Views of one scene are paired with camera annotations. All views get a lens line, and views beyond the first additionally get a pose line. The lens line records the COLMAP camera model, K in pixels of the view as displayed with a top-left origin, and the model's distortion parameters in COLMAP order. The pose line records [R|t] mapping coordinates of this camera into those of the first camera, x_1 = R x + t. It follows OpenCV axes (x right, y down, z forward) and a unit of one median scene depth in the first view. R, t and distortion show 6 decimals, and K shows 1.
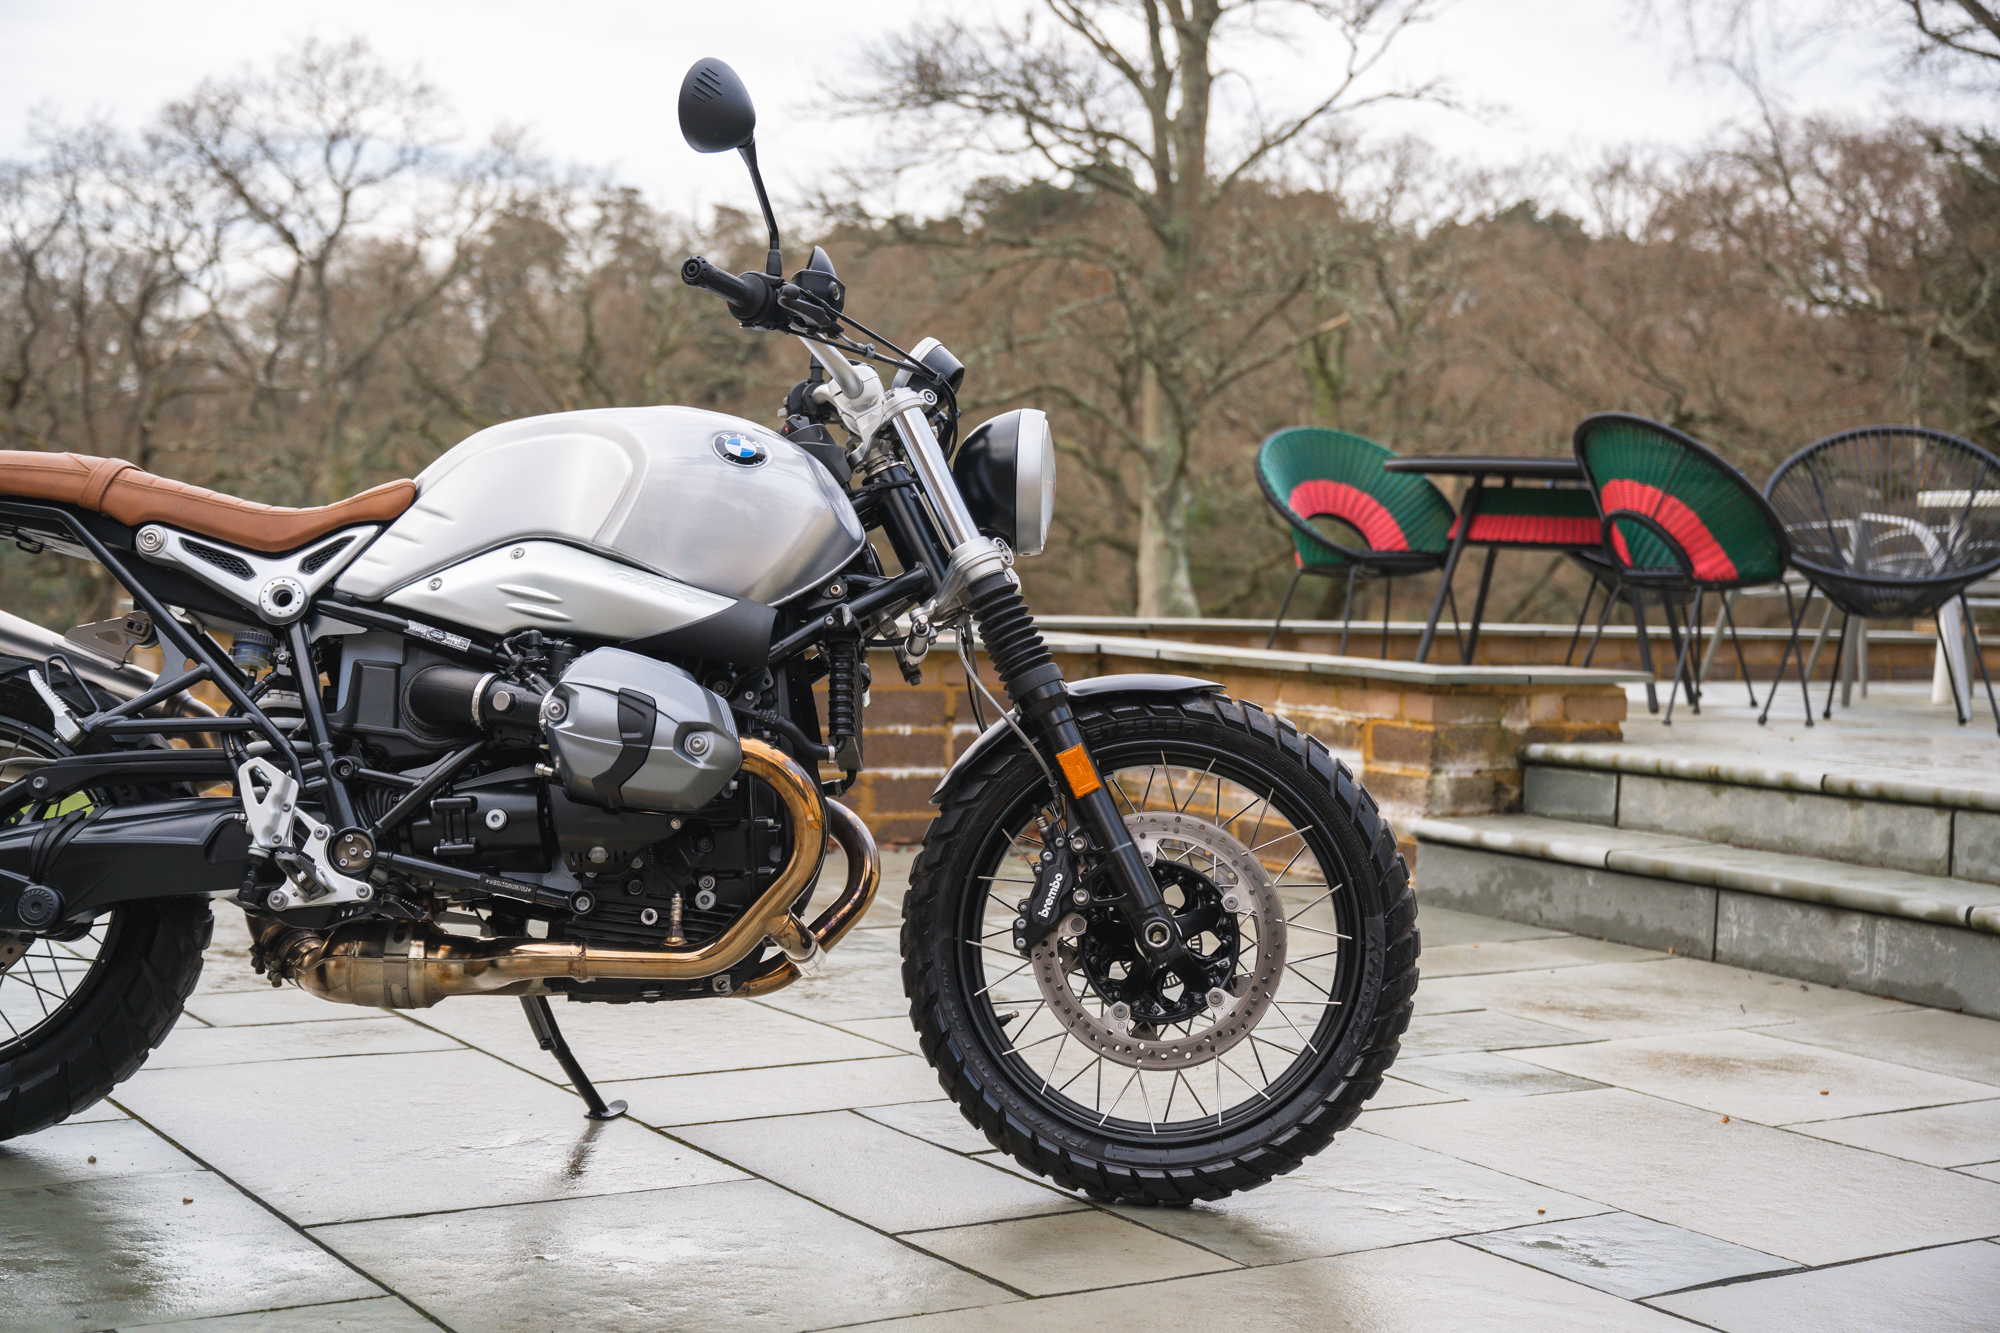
lens RADIAL K [[2801.7, 0, 986.7], [0, 2801.7, 669.4], [0, 0, 1]] dist [0.009500, 0.000000]
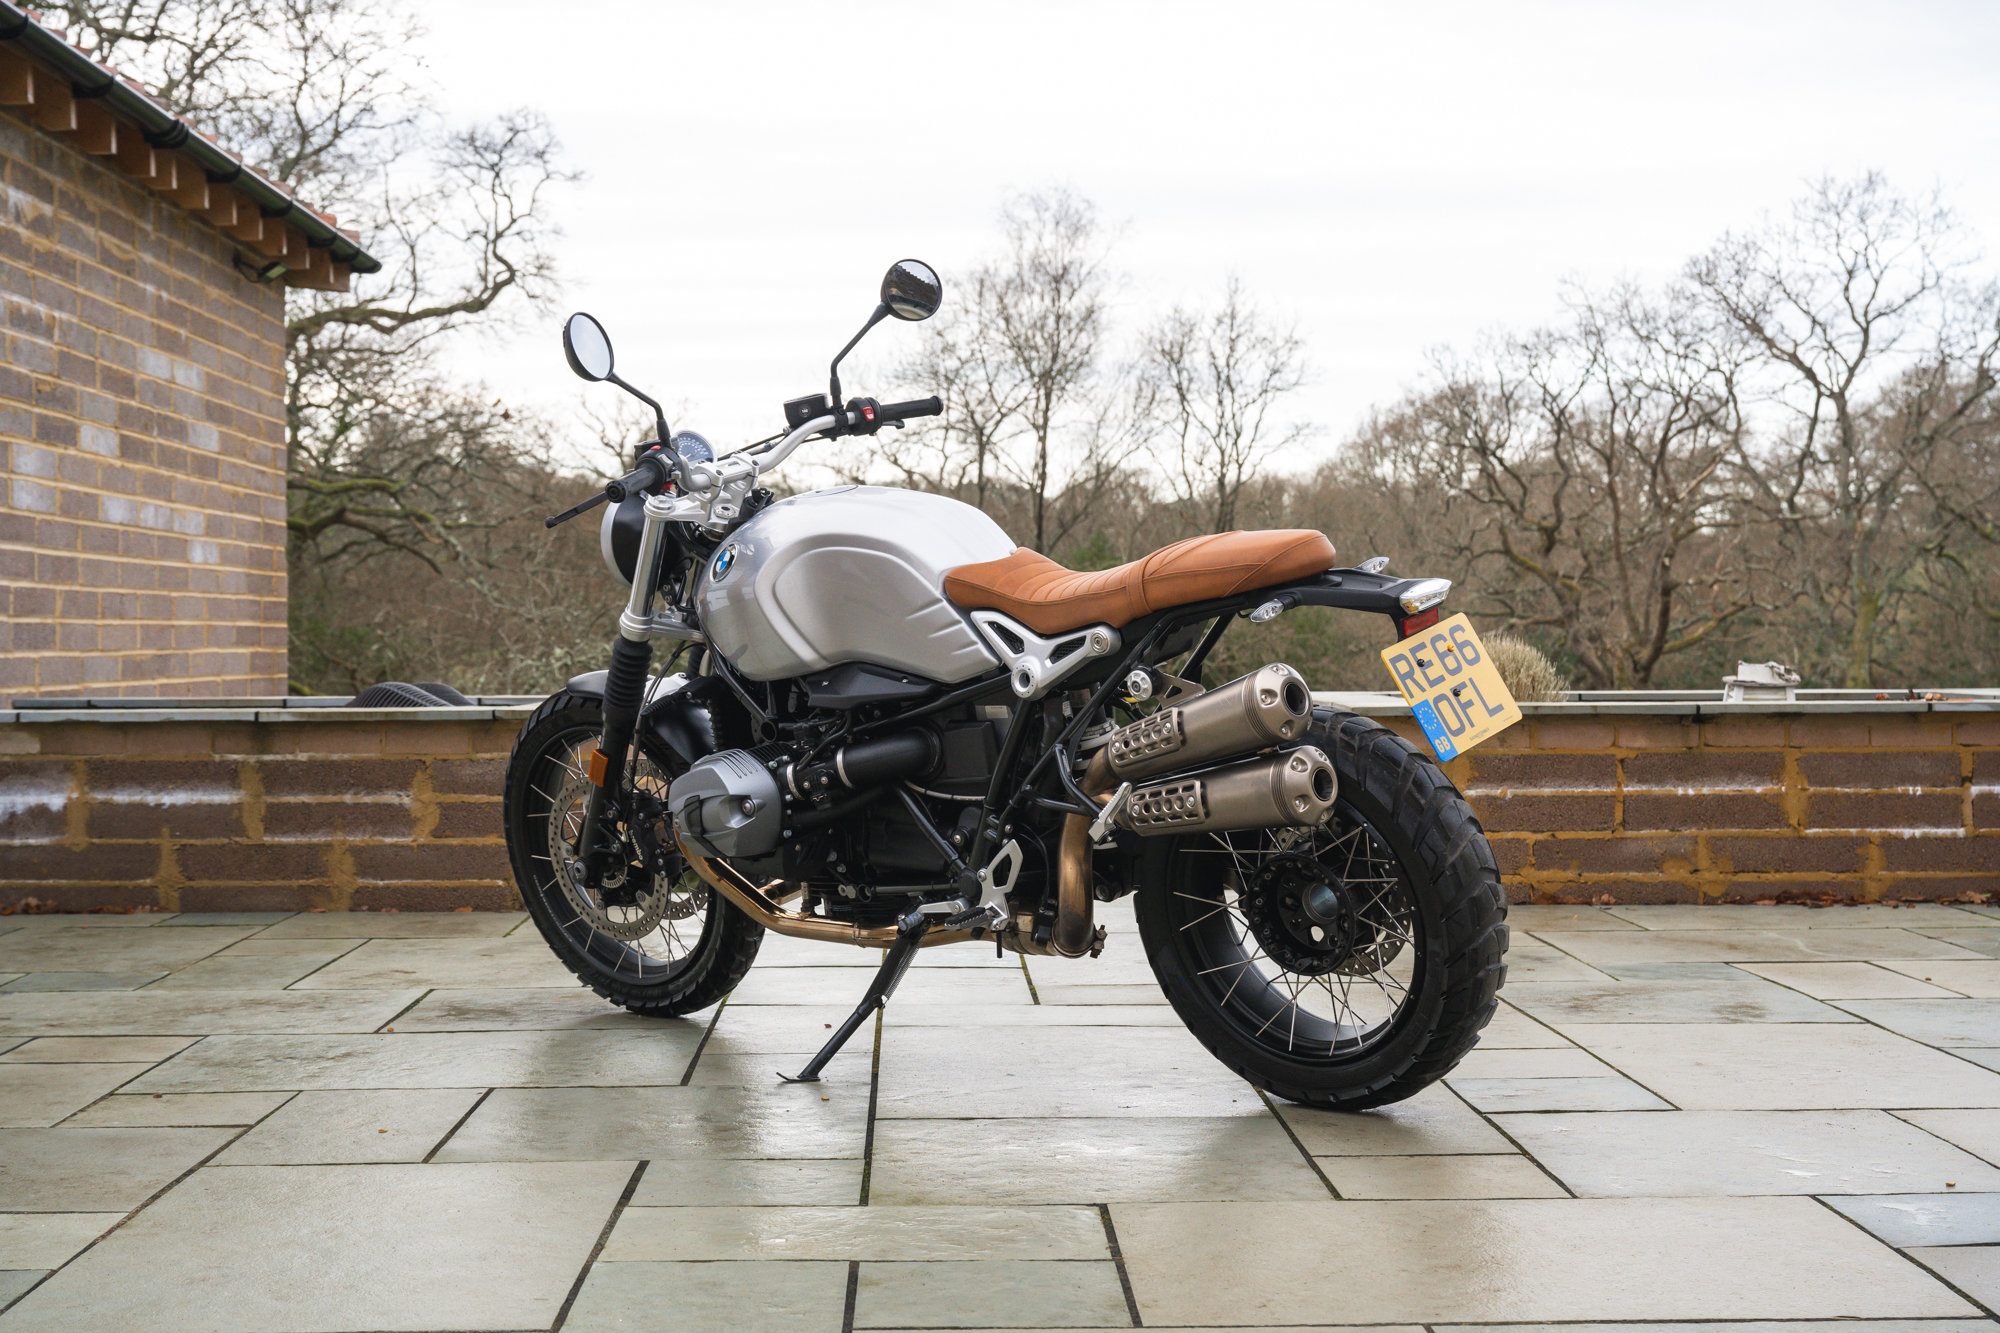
lens RADIAL K [[2729.5, 0, 1002.0], [0, 2729.5, 667.8], [0, 0, 1]] dist [0.004338, 0.000000]
pose [[0.849516, -0.036120, -0.526326, 0.232647], [0.010319, 0.998600, -0.051875, 0.027418], [0.527463, 0.038638, 0.848699, -0.023774]]
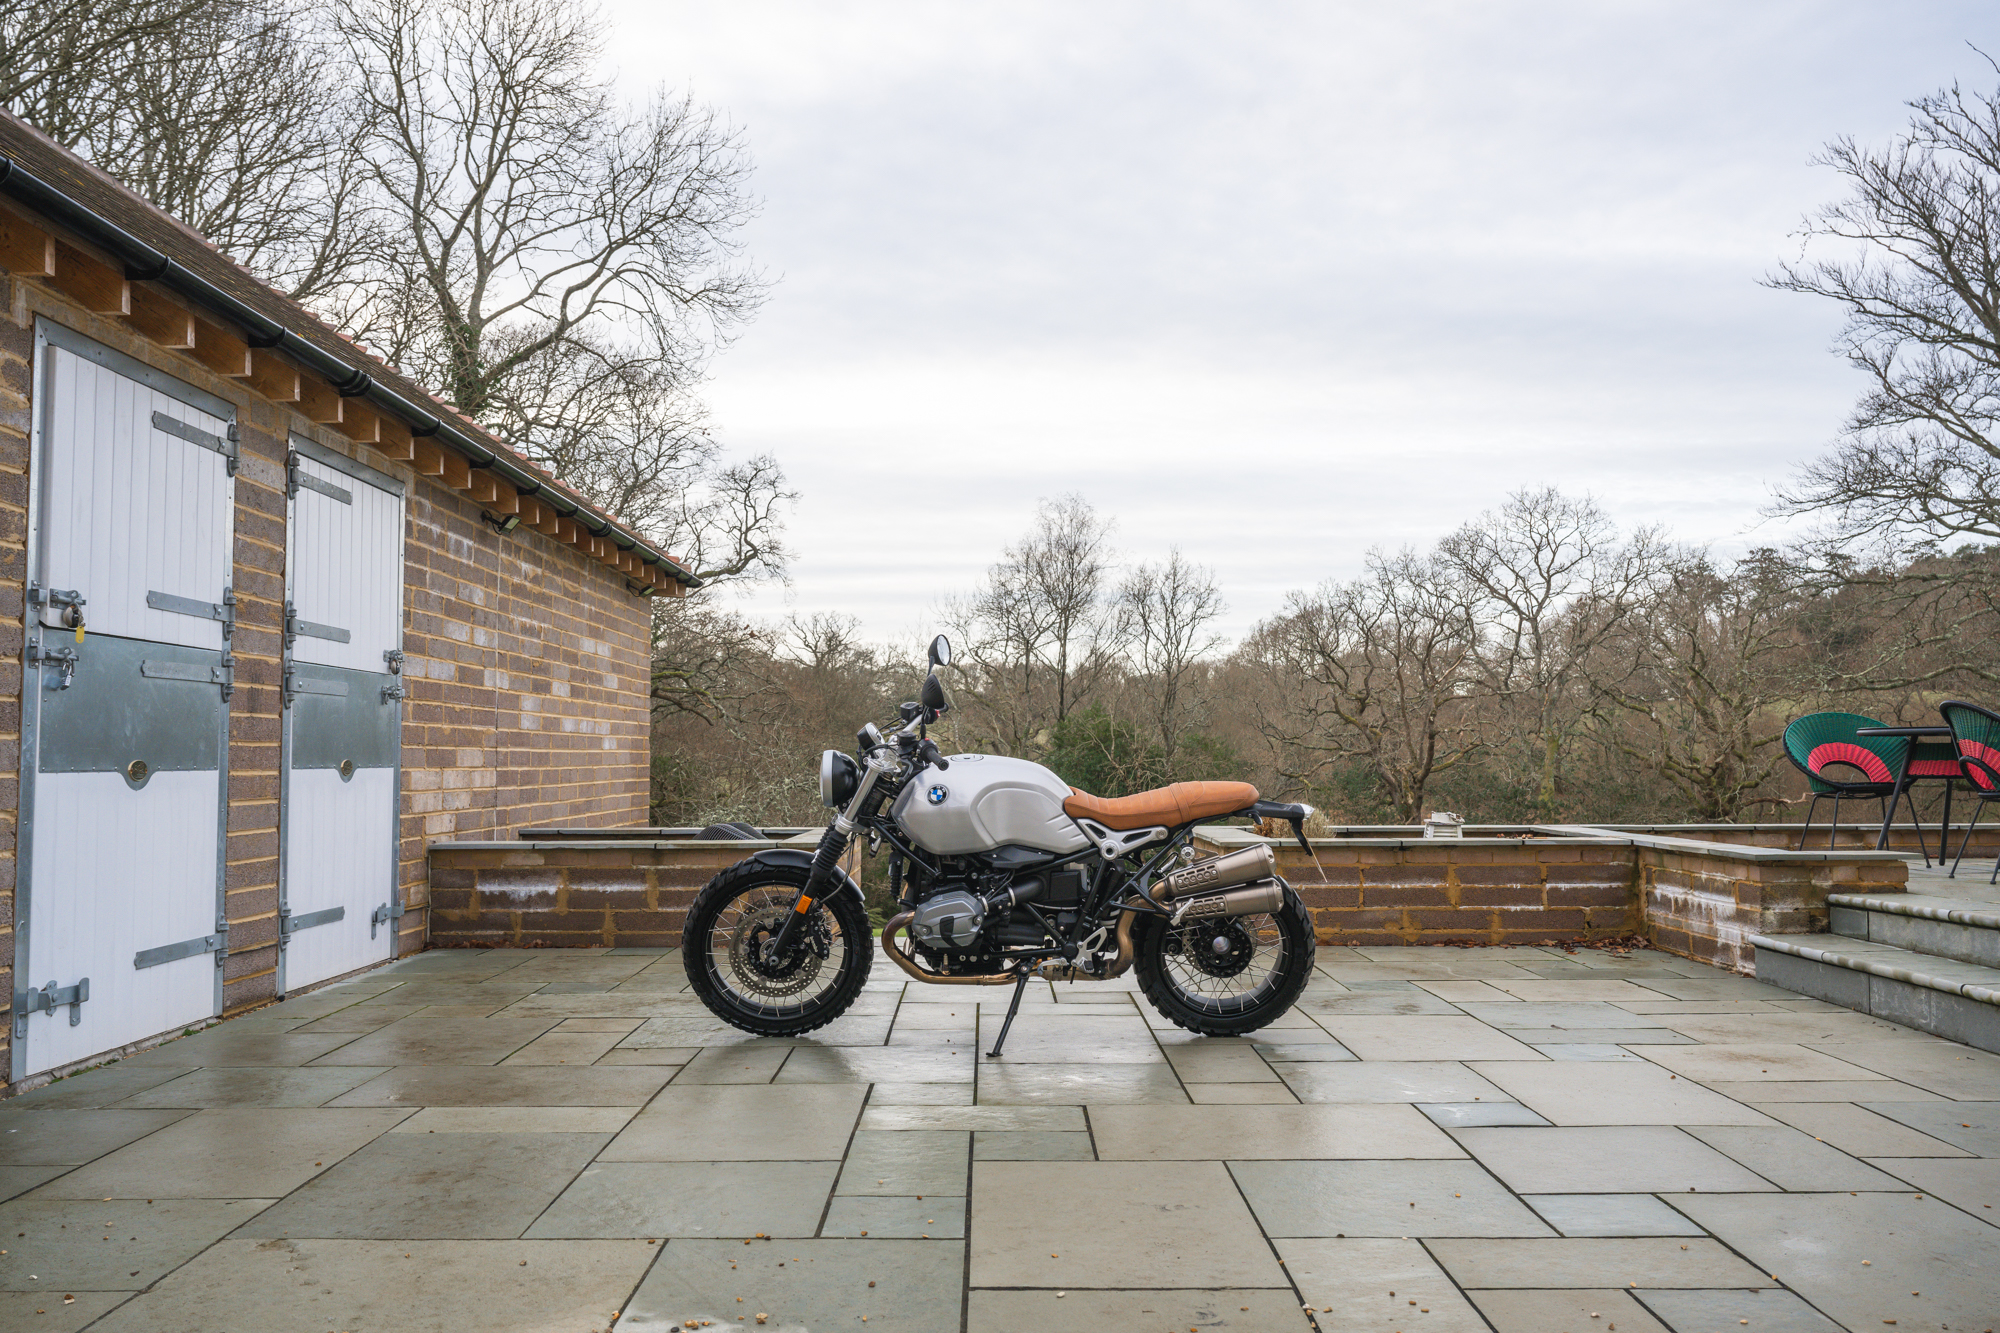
lens RADIAL K [[1631.4, 0, 1000.6], [0, 1631.4, 667.3], [0, 0, 1]] dist [-0.003217, -0.001747]
pose [[0.836683, -0.070759, -0.543097, 0.324400], [0.007890, 0.993074, -0.117229, 0.000691], [0.547631, 0.093798, 0.831446, -0.169670]]
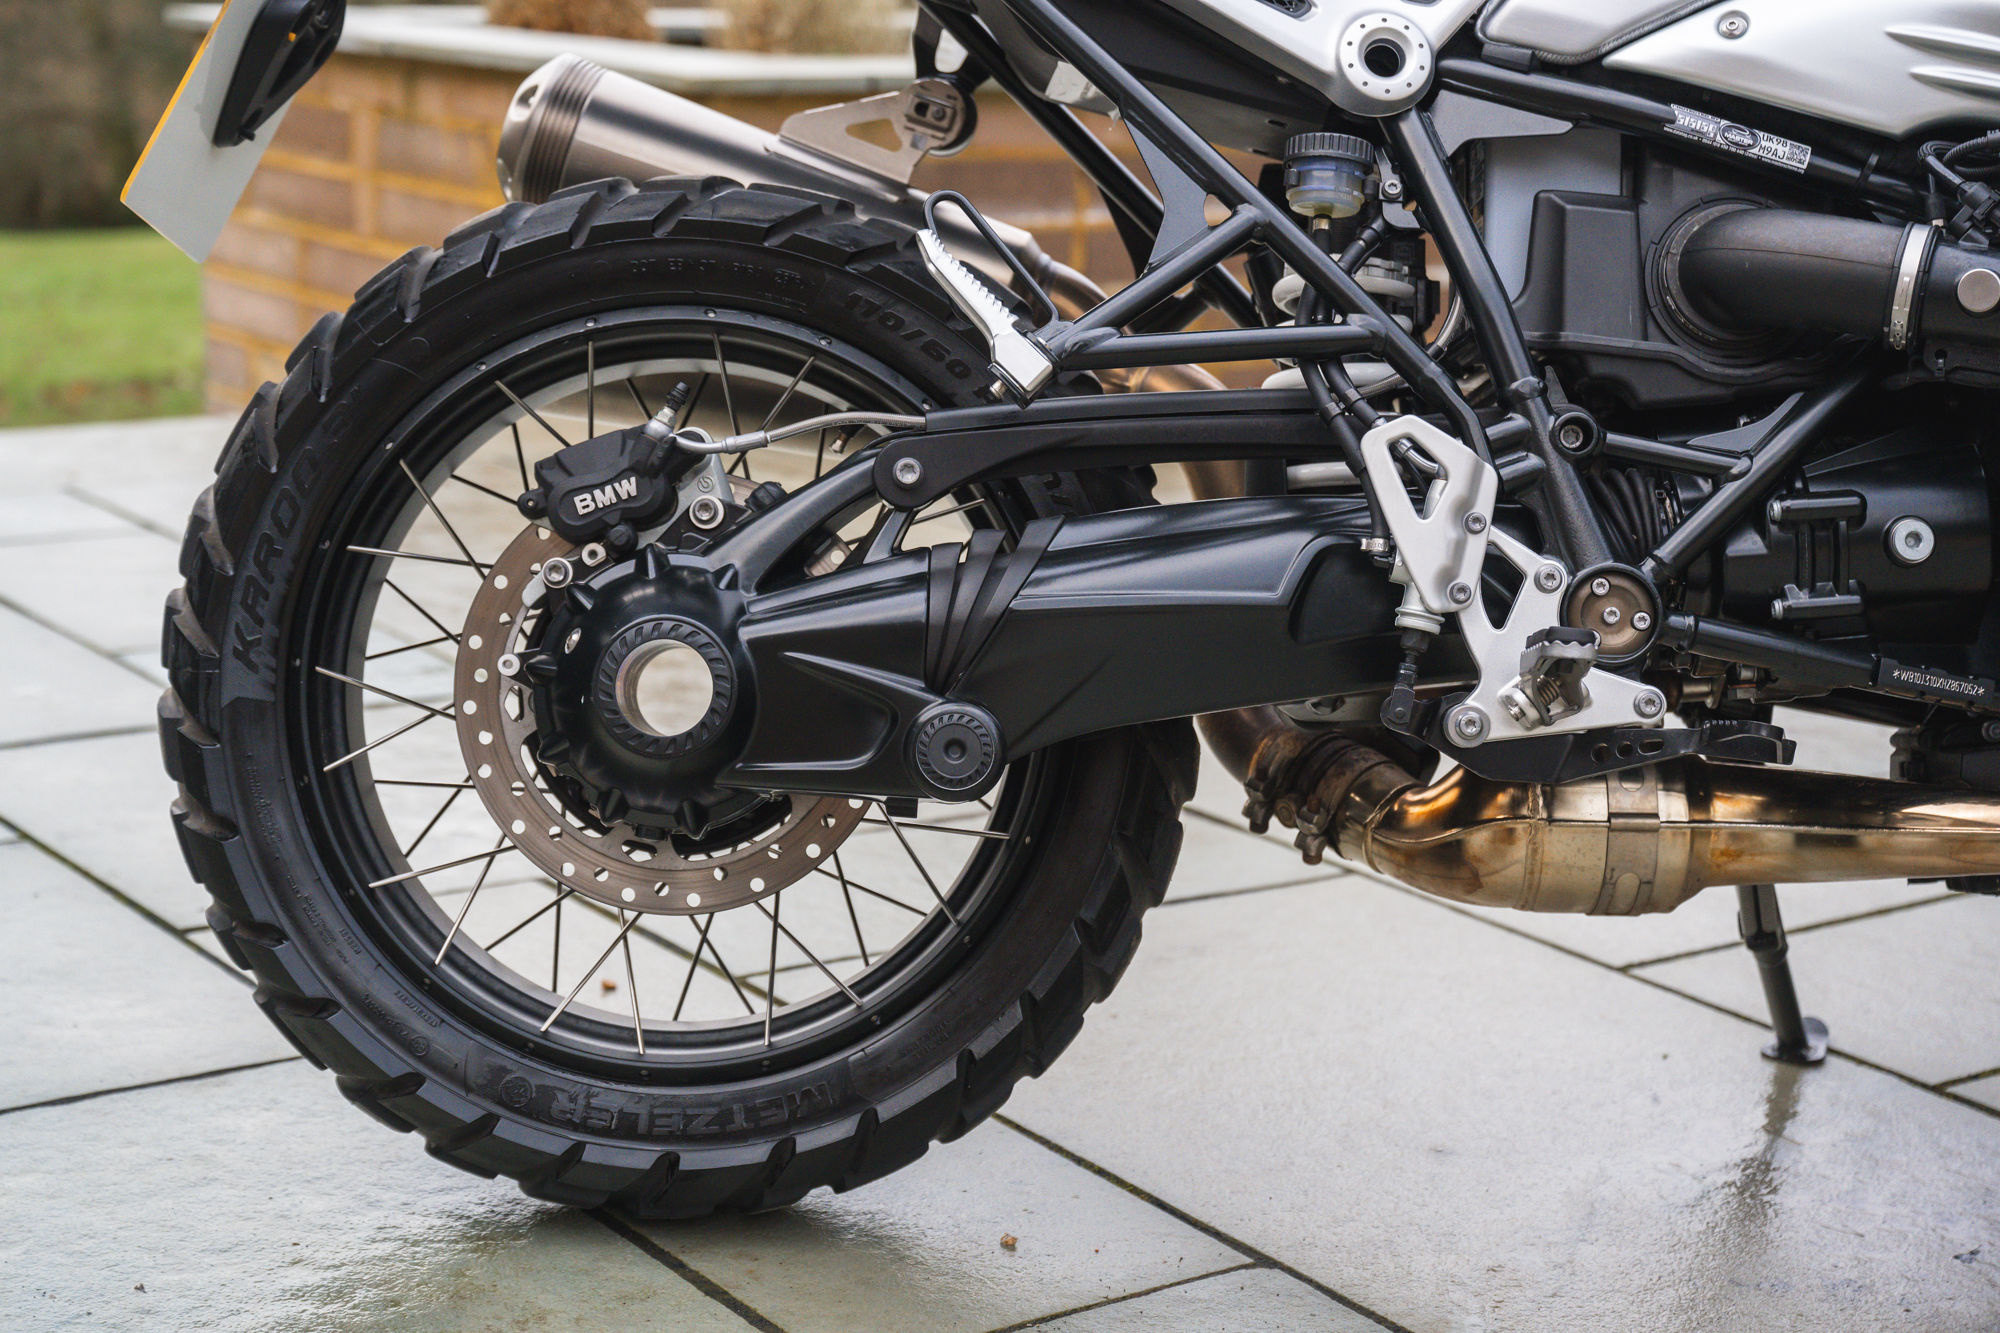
lens RADIAL K [[3469.5, 0, 997.5], [0, 3469.5, 659.1], [0, 0, 1]] dist [0.007979, 0.000000]
pose [[0.999298, -0.014499, 0.034558, -0.178924], [0.008435, 0.985484, 0.169559, -0.013502], [-0.036515, -0.169148, 0.984914, 0.225128]]
